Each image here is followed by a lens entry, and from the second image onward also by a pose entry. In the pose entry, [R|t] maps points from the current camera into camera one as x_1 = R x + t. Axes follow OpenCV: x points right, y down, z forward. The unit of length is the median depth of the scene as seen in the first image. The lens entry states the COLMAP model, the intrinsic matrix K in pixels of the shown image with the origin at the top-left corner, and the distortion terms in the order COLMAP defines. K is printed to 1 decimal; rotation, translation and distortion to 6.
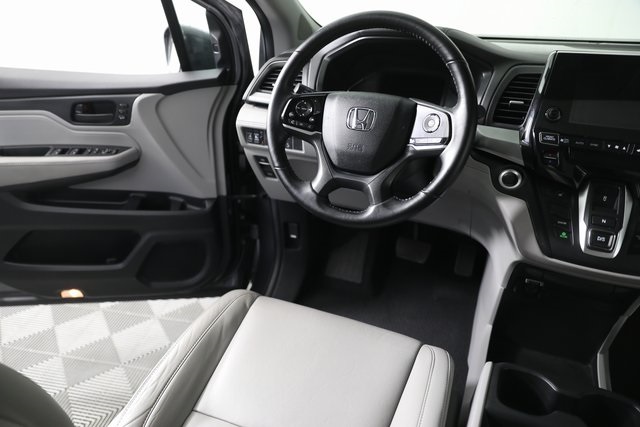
lens RADIAL K [[434.8, 0, 316.8], [0, 434.8, 212.8], [0, 0, 1]] dist [-0.115894, 0.088048]
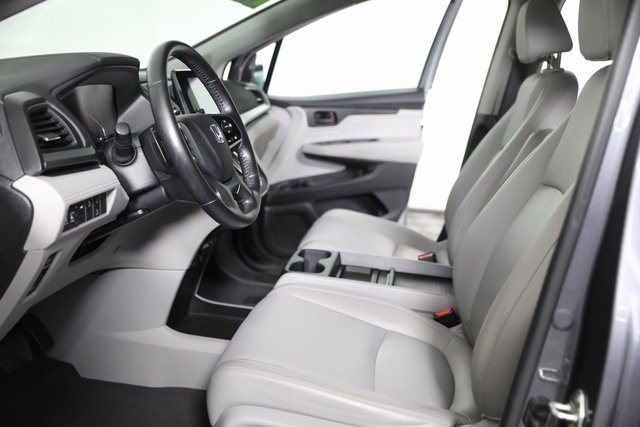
lens RADIAL K [[681.6, 0, 320.0], [0, 681.6, 213.5], [0, 0, 1]] dist [-0.003377, -0.001828]
pose [[-0.293915, -0.216151, 0.931071, -1.566861], [0.389862, 0.862275, 0.323249, -0.474039], [-0.872709, 0.457997, -0.169166, 1.079897]]
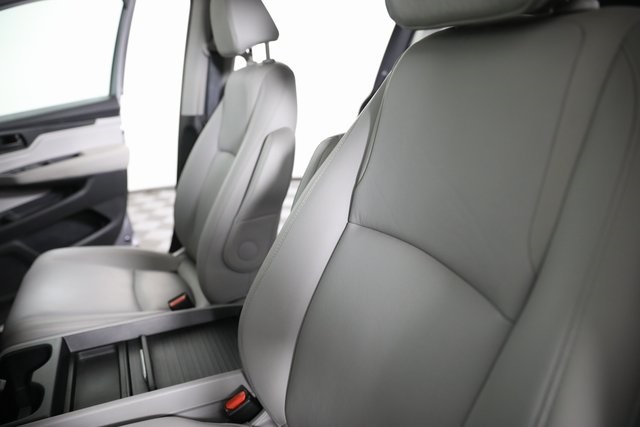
lens RADIAL K [[434.8, 0, 316.8], [0, 434.8, 212.8], [0, 0, 1]] dist [-0.115894, 0.088048]
pose [[-0.777889, -0.174944, 0.603559, -0.512266], [0.310469, 0.728061, 0.611176, -0.253693], [-0.546349, 0.662813, -0.512036, 0.668154]]
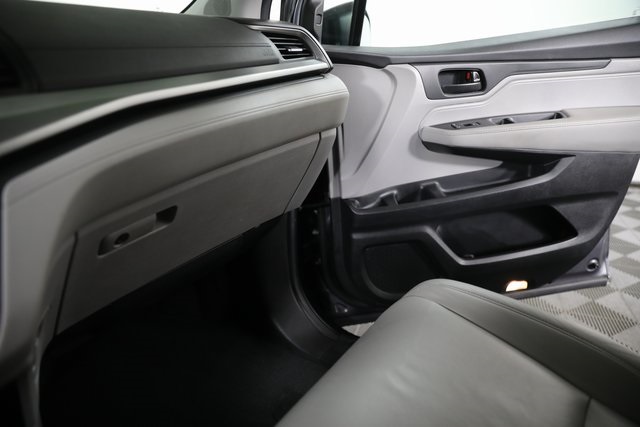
lens RADIAL K [[434.8, 0, 316.8], [0, 434.8, 212.8], [0, 0, 1]] dist [-0.115894, 0.088048]
pose [[0.145263, -0.327239, 0.933710, 0.399272], [0.496873, 0.840211, 0.217168, 0.080215], [-0.855579, 0.432389, 0.284647, 0.424682]]
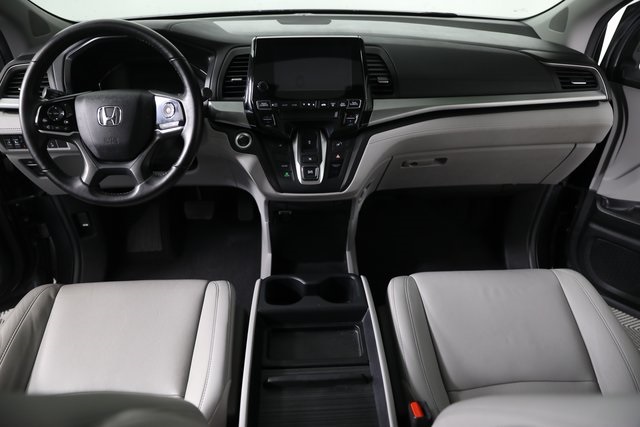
lens RADIAL K [[434.8, 0, 316.8], [0, 434.8, 212.8], [0, 0, 1]] dist [-0.115894, 0.088048]
pose [[0.882941, -0.248642, 0.398238, 0.069609], [0.207882, 0.967610, 0.143234, -0.007668], [-0.420953, -0.043681, 0.906030, -0.279424]]
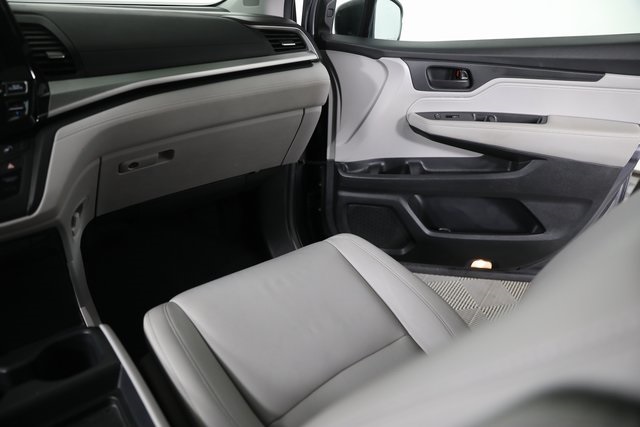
lens RADIAL K [[434.8, 0, 316.8], [0, 434.8, 212.8], [0, 0, 1]] dist [-0.115894, 0.088048]
pose [[0.429327, -0.383849, 0.817520, 0.224790], [0.387892, 0.895818, 0.216908, 0.162437], [-0.815609, 0.223985, 0.533491, -0.050327]]
